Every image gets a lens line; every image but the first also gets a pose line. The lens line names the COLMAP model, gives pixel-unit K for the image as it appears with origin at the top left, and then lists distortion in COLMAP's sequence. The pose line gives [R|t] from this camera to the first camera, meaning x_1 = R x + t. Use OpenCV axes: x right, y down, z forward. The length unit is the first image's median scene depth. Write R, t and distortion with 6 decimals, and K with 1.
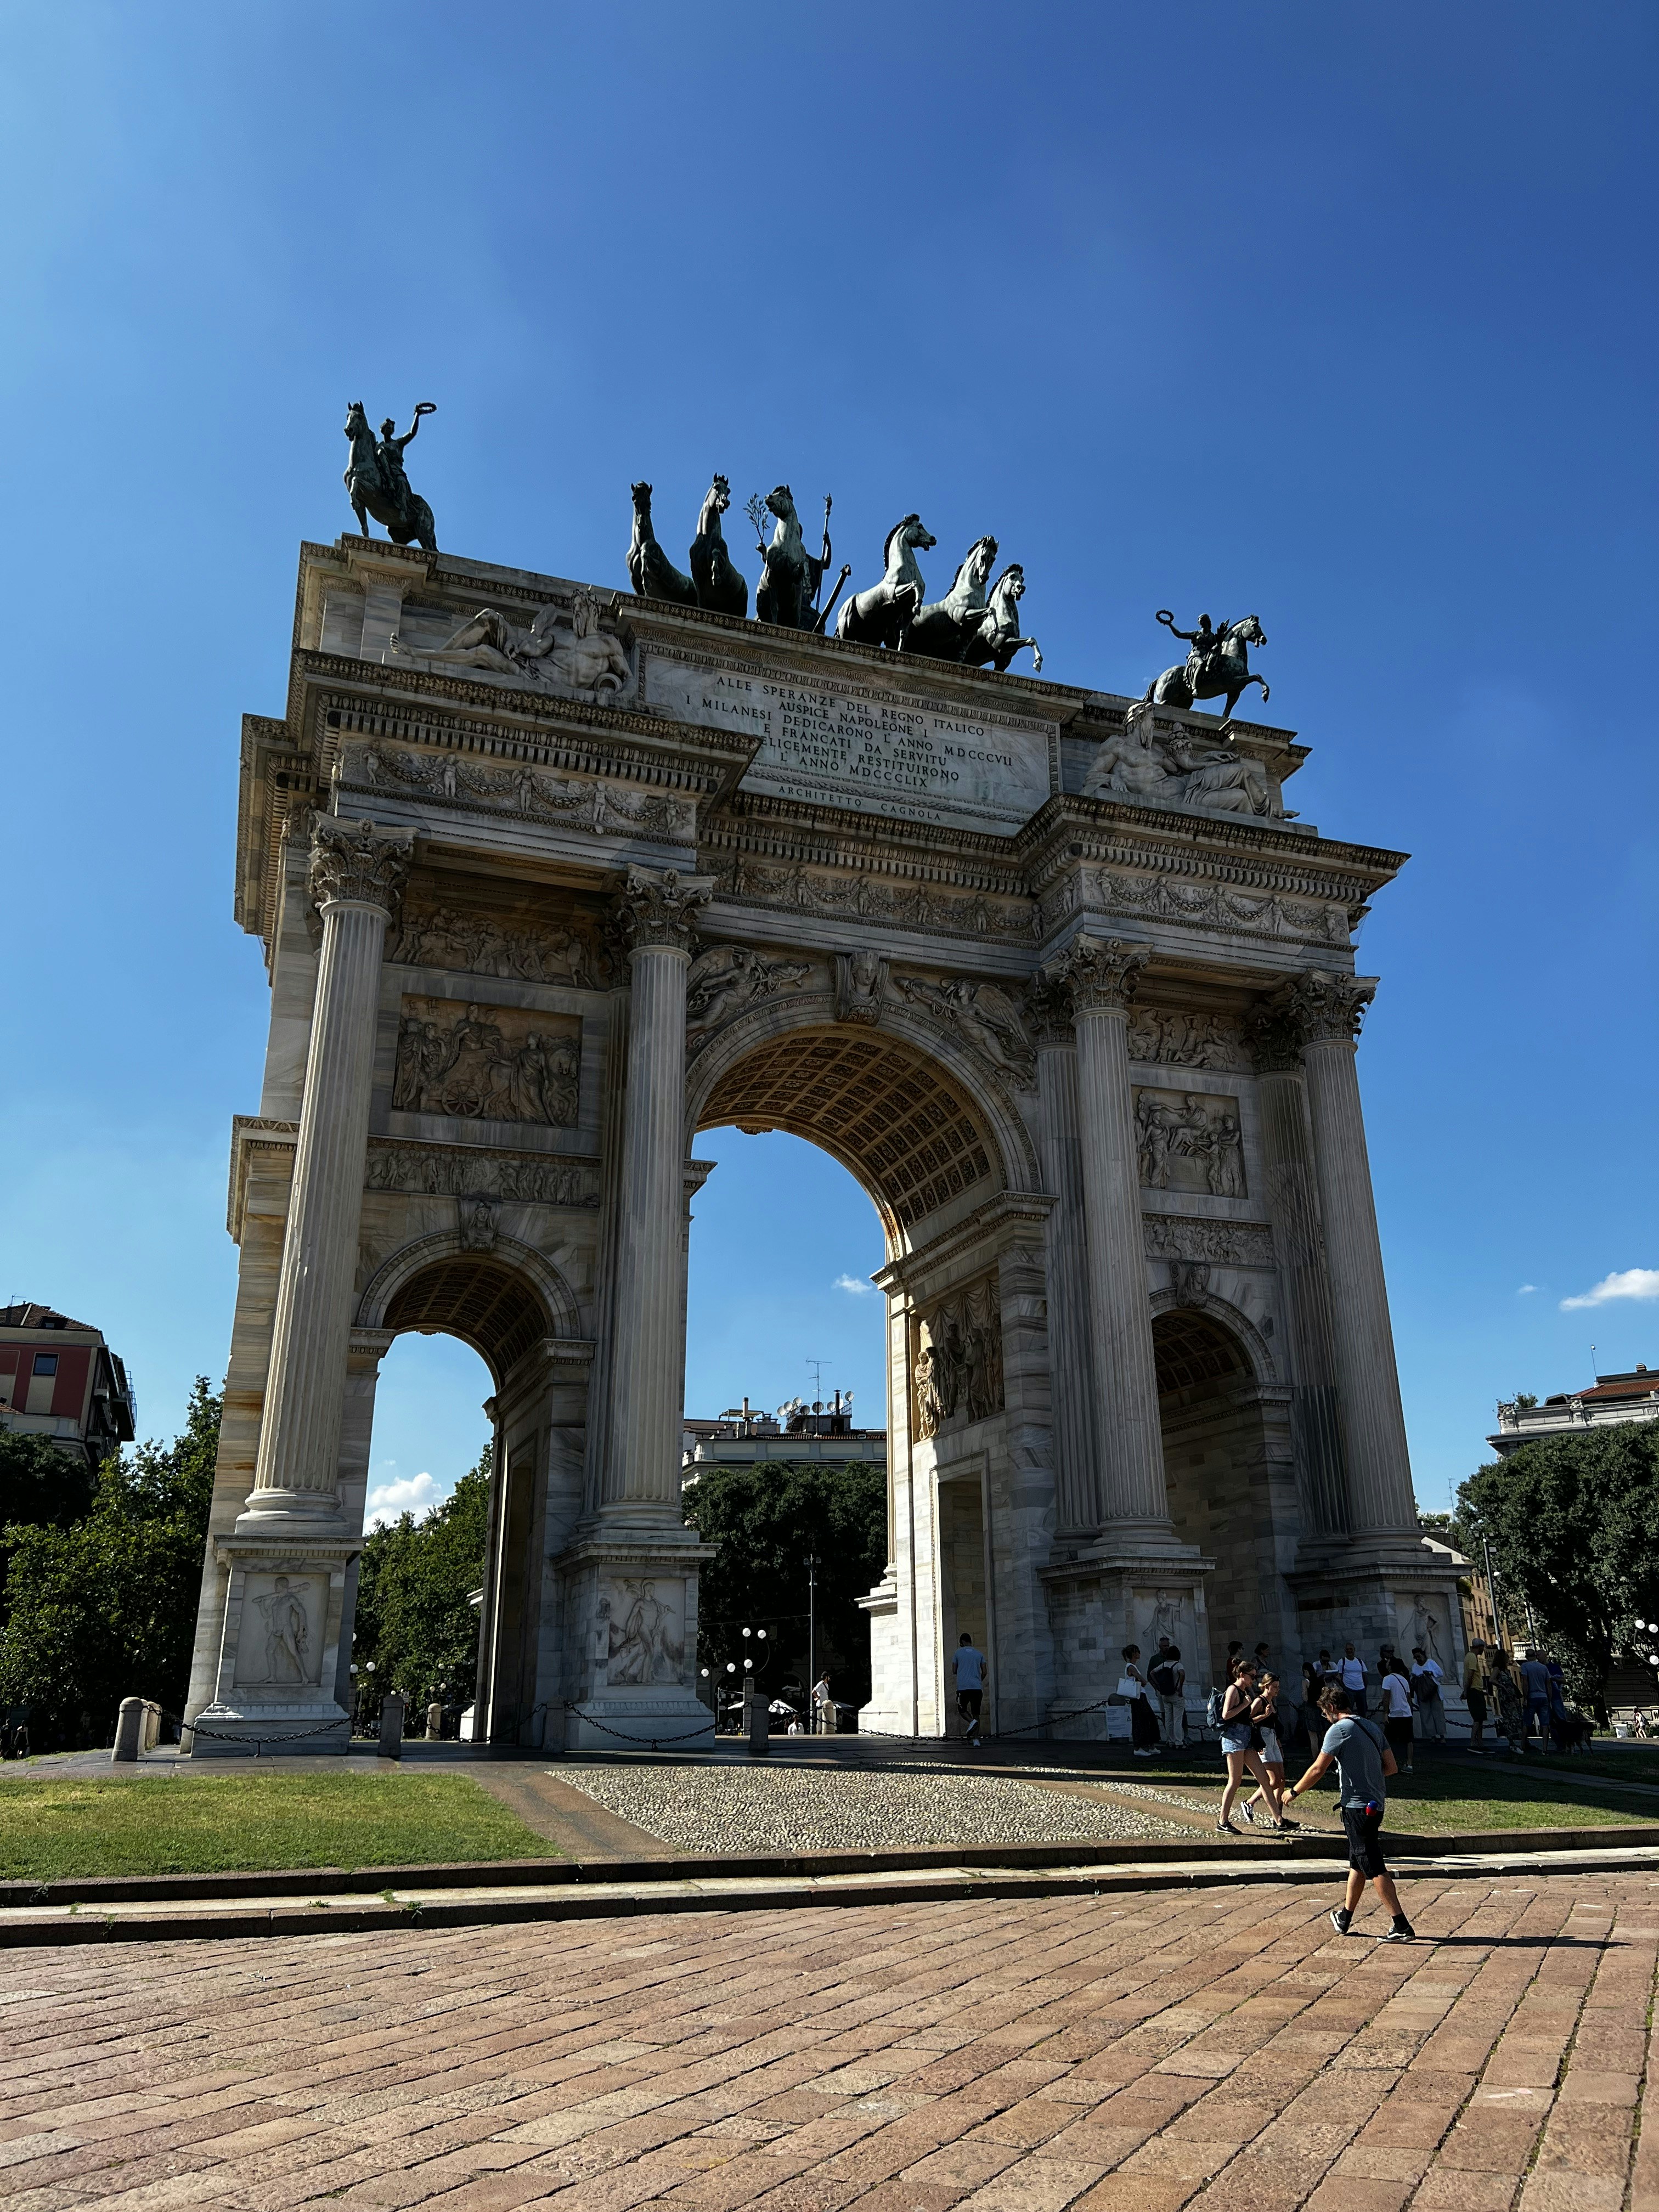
lens RADIAL K [[1603.2, 0, 829.5], [0, 1603.2, 1106.0], [0, 0, 1]] dist [0.104035, -0.000580]
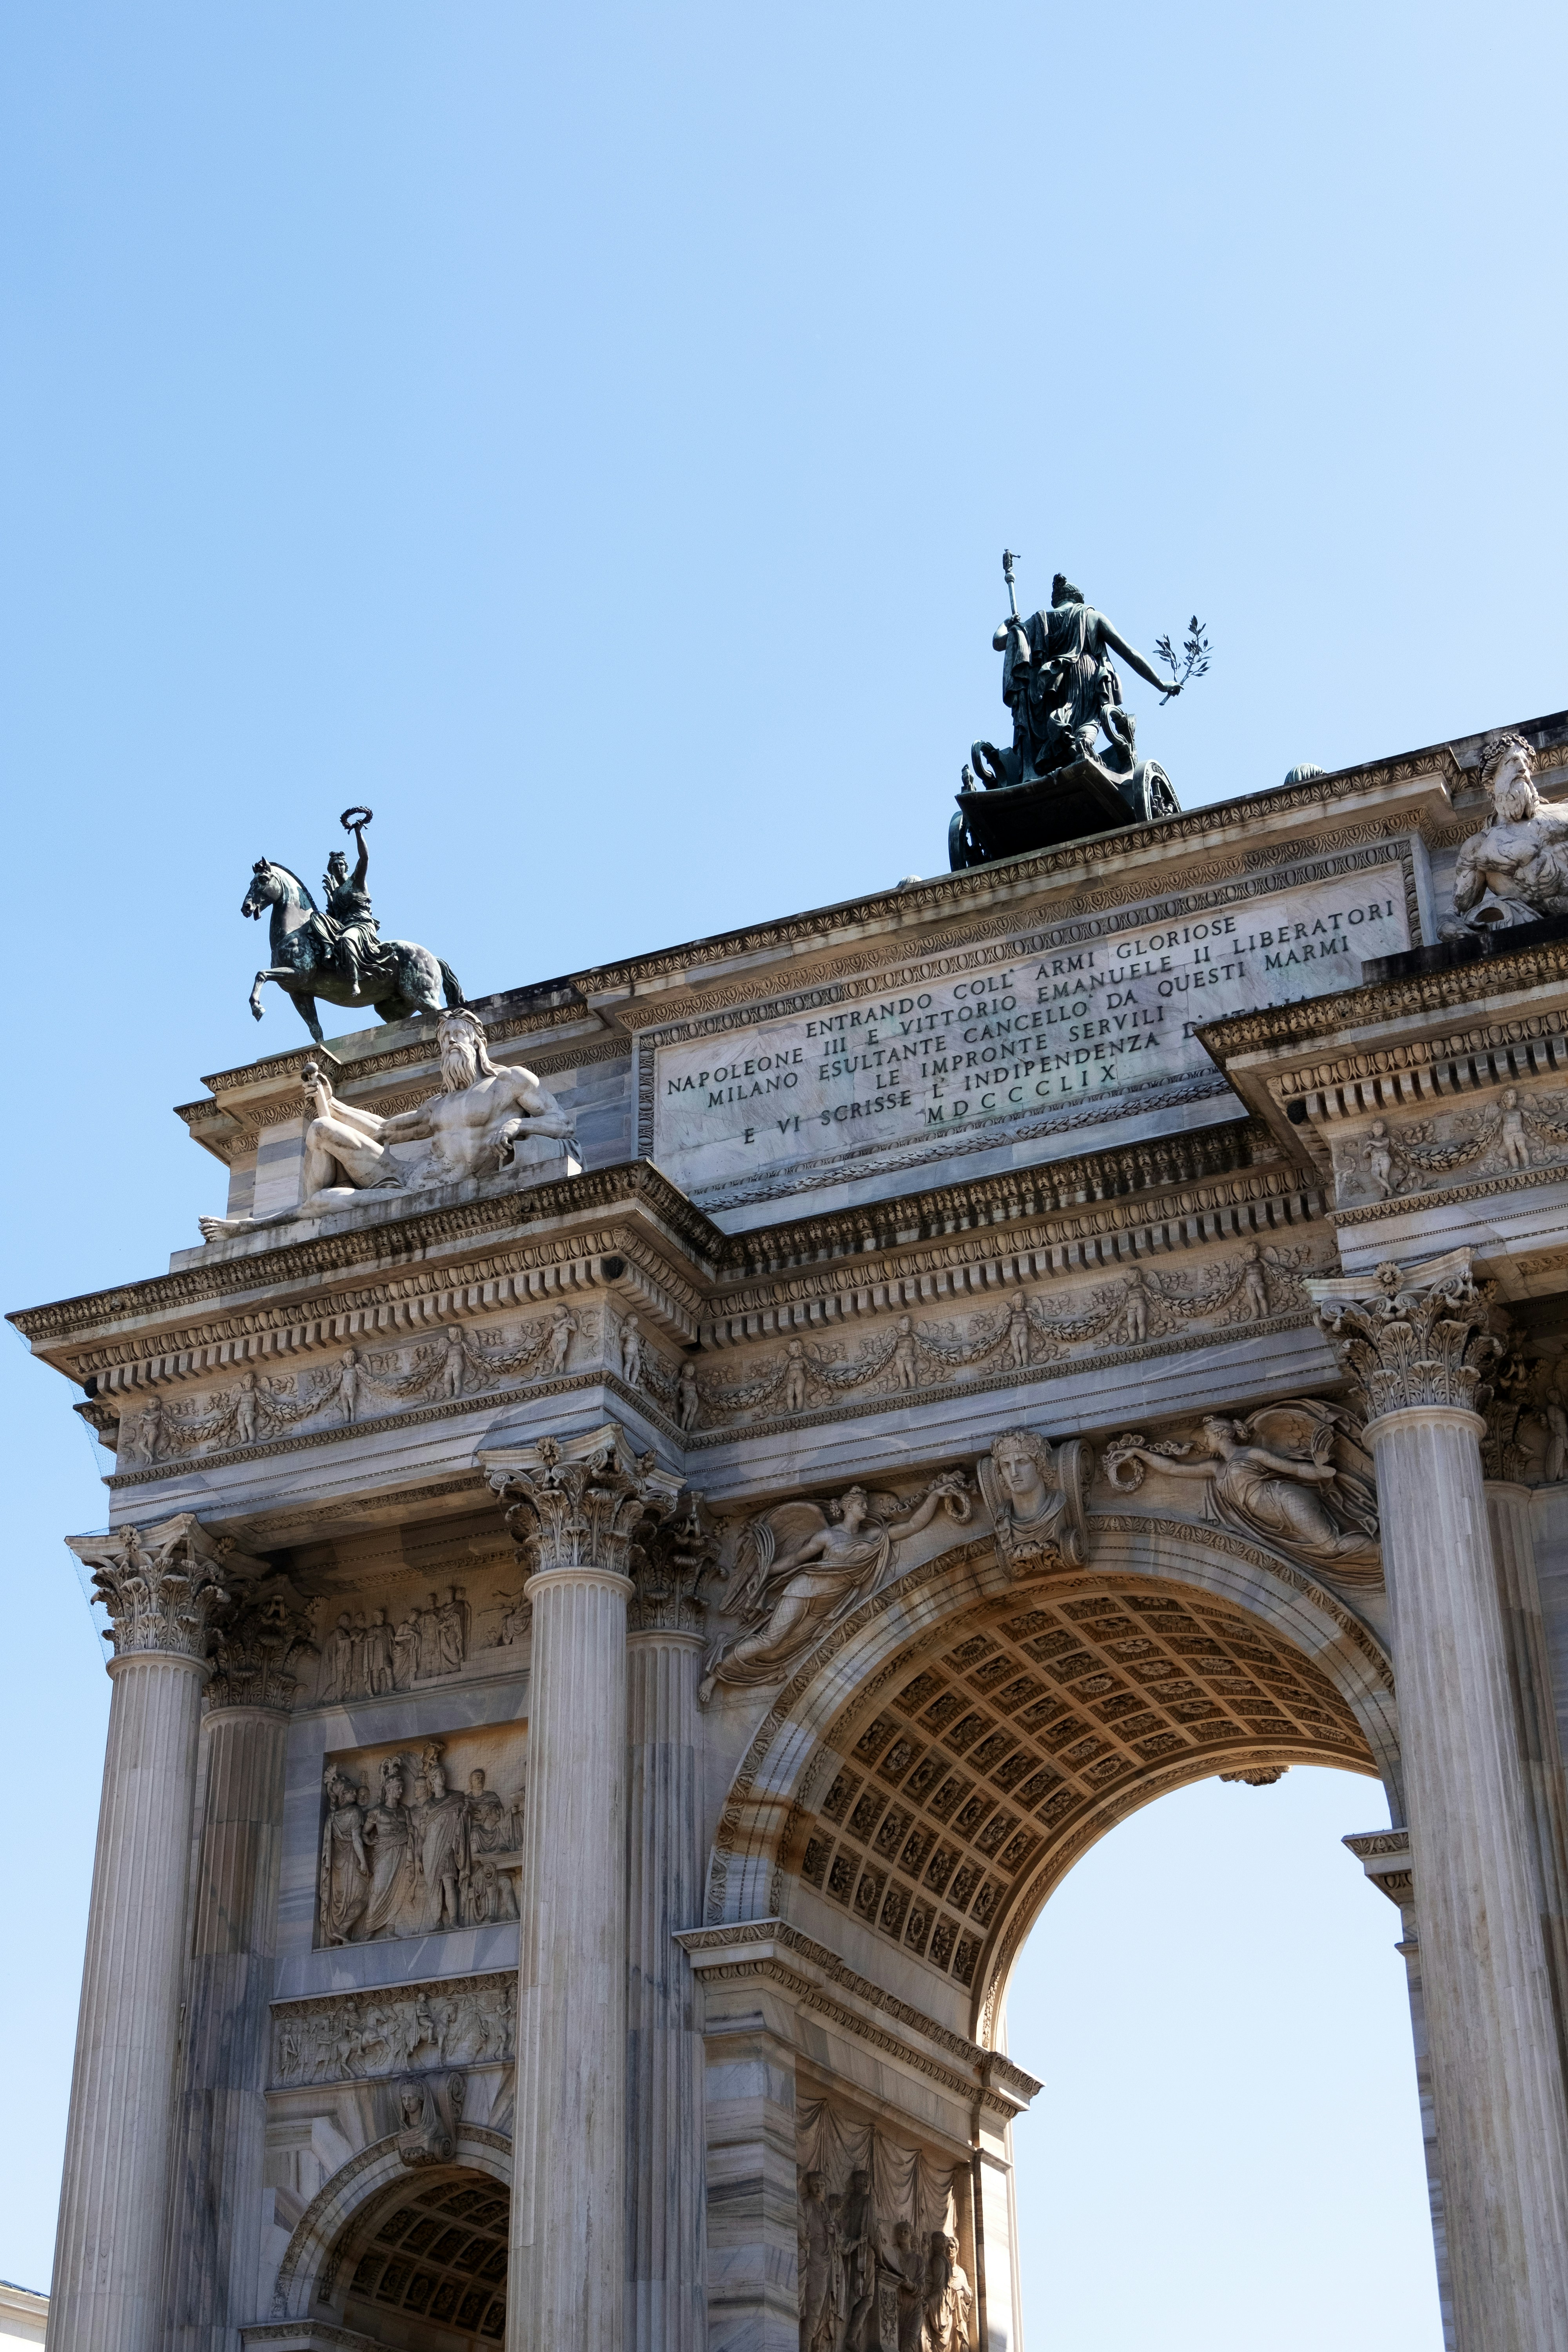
lens RADIAL K [[3402.6, 0, 784.0], [0, 3402.6, 1176.0], [0, 0, 1]] dist [0.006084, 0.086724]
pose [[0.718474, -0.339774, -0.606917, 0.633799], [0.234238, 0.939794, -0.248838, 0.076450], [0.654925, 0.036621, 0.754806, 0.113713]]
